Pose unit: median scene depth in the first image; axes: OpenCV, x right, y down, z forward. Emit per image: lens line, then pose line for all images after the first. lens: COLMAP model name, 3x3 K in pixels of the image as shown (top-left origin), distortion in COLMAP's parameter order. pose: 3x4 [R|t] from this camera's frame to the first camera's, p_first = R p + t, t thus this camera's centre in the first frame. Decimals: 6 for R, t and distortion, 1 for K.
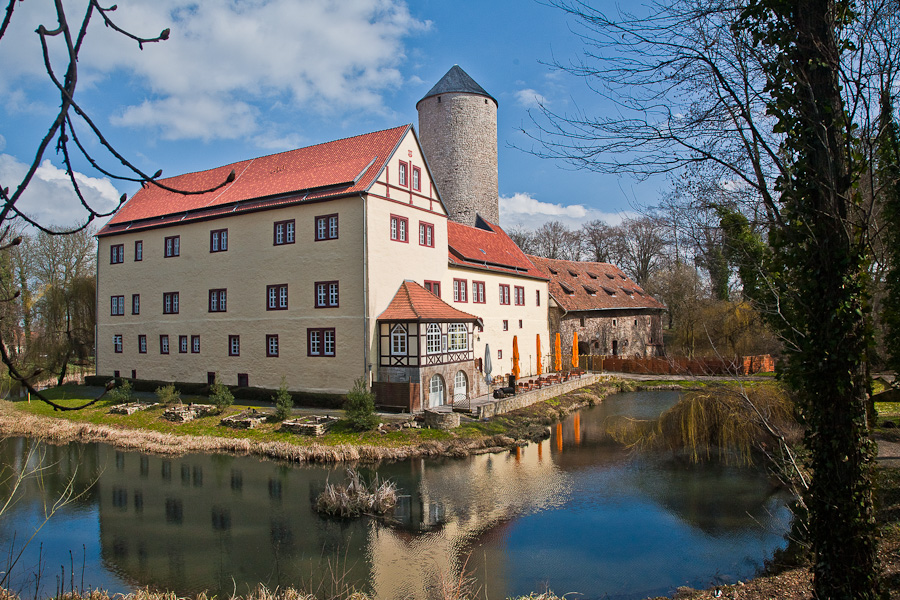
lens RADIAL K [[631.9, 0, 452.7], [0, 631.9, 293.2], [0, 0, 1]] dist [-0.073280, -0.000576]
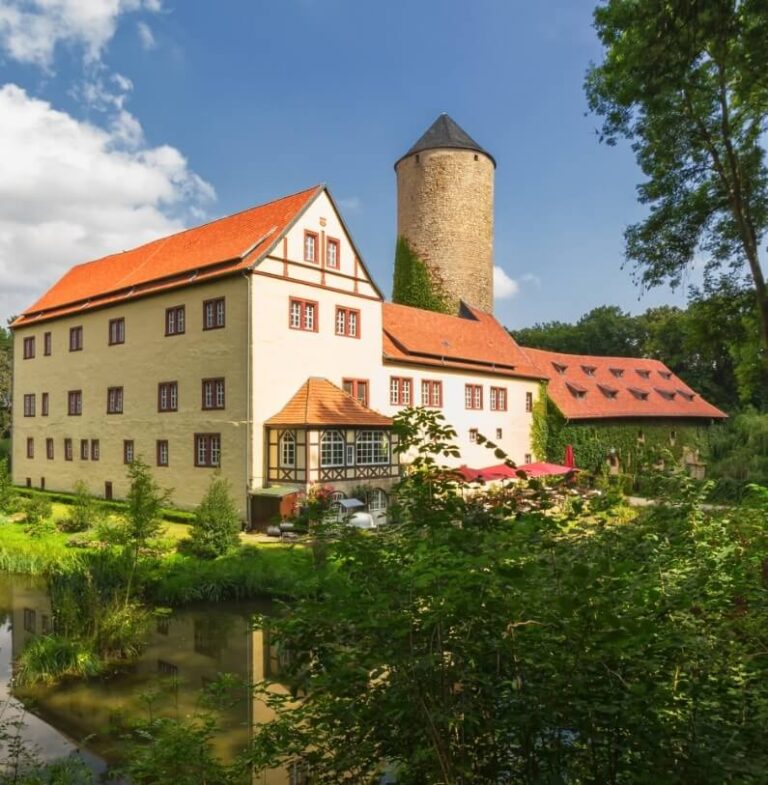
lens RADIAL K [[707.3, 0, 387.5], [0, 707.3, 434.1], [0, 0, 1]] dist [0.021520, 0.001423]
pose [[0.980580, 0.018066, -0.195283, 0.202055], [-0.008120, 0.998634, 0.051616, 0.004628], [0.195949, -0.049028, 0.979388, 0.106357]]
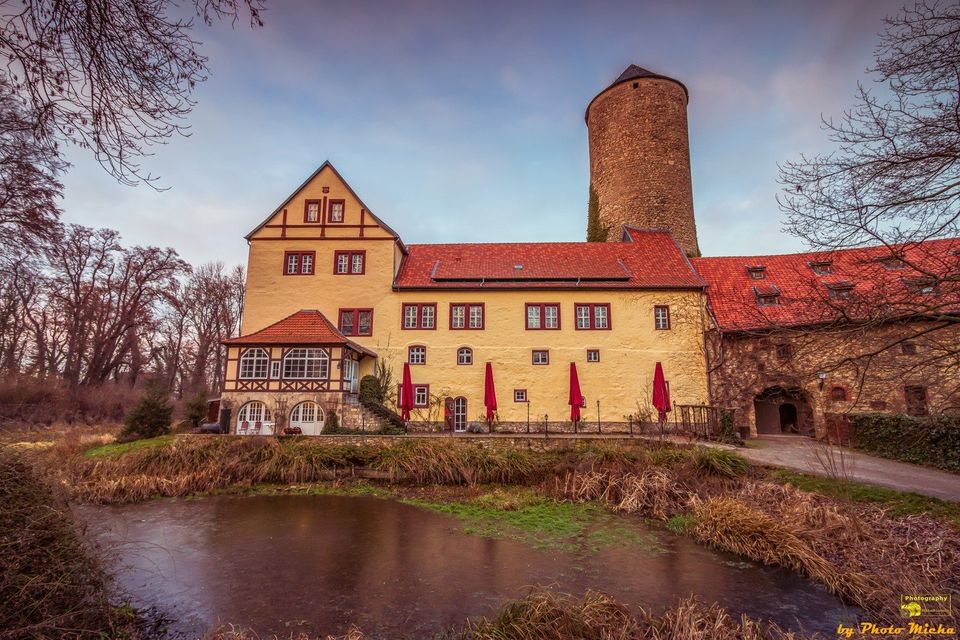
lens RADIAL K [[438.9, 0, 488.5], [0, 438.9, 315.7], [0, 0, 1]] dist [0.005226, 0.000207]
pose [[0.456567, -0.124939, -0.880873, 0.687223], [0.030386, 0.991703, -0.124909, 0.086875], [0.889170, 0.030264, 0.456575, 0.929155]]
